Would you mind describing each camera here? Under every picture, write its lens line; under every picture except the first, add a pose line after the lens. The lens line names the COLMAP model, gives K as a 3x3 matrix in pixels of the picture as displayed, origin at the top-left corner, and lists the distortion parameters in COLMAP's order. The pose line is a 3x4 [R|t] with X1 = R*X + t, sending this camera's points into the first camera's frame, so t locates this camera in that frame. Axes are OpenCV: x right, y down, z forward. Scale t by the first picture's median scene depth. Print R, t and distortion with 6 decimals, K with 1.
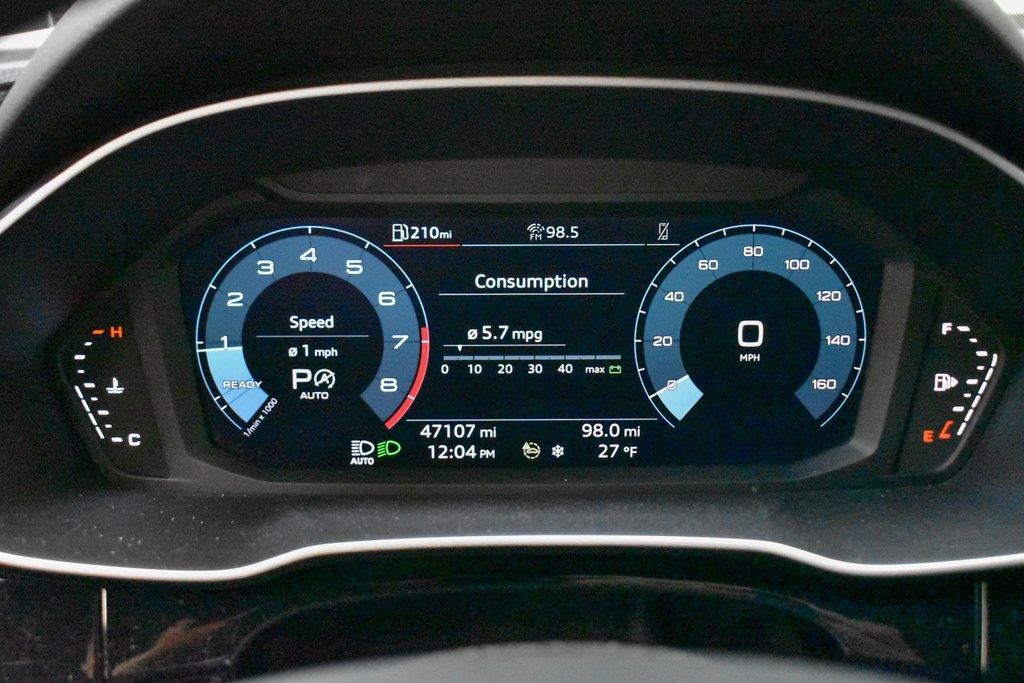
lens RADIAL K [[1328.0, 0, 510.4], [0, 1328.0, 338.7], [0, 0, 1]] dist [-0.004986, 0.000000]
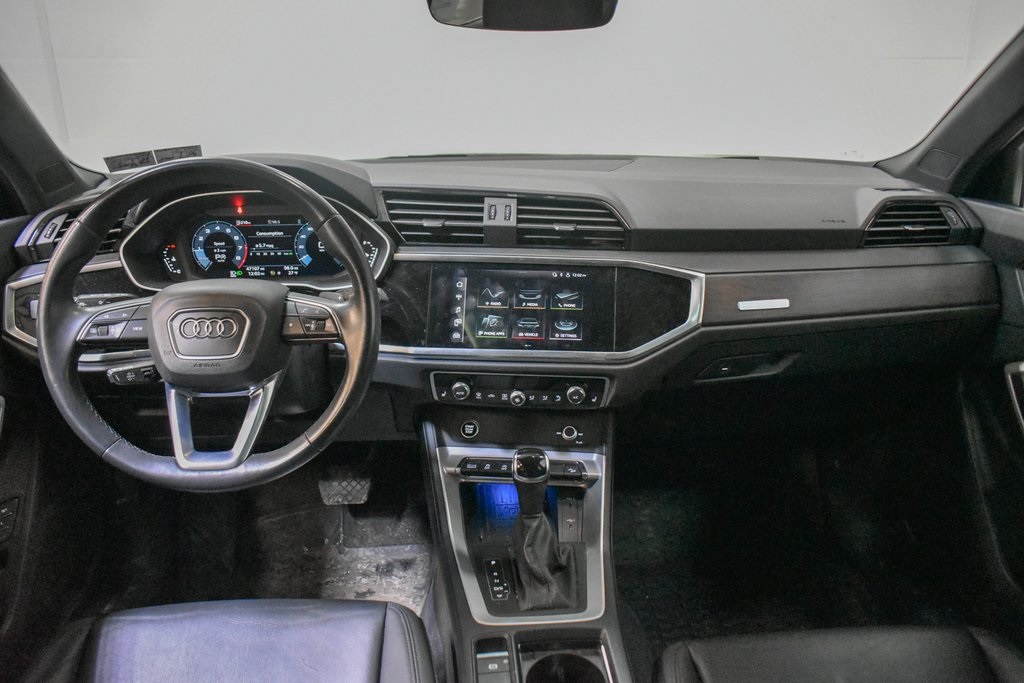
lens RADIAL K [[766.0, 0, 502.3], [0, 766.0, 340.6], [0, 0, 1]] dist [-0.016188, 0.011758]
pose [[0.998351, -0.019986, 0.053815, 0.632350], [0.016115, 0.997315, 0.071437, 0.139818], [-0.055099, -0.070452, 0.995992, -1.558992]]
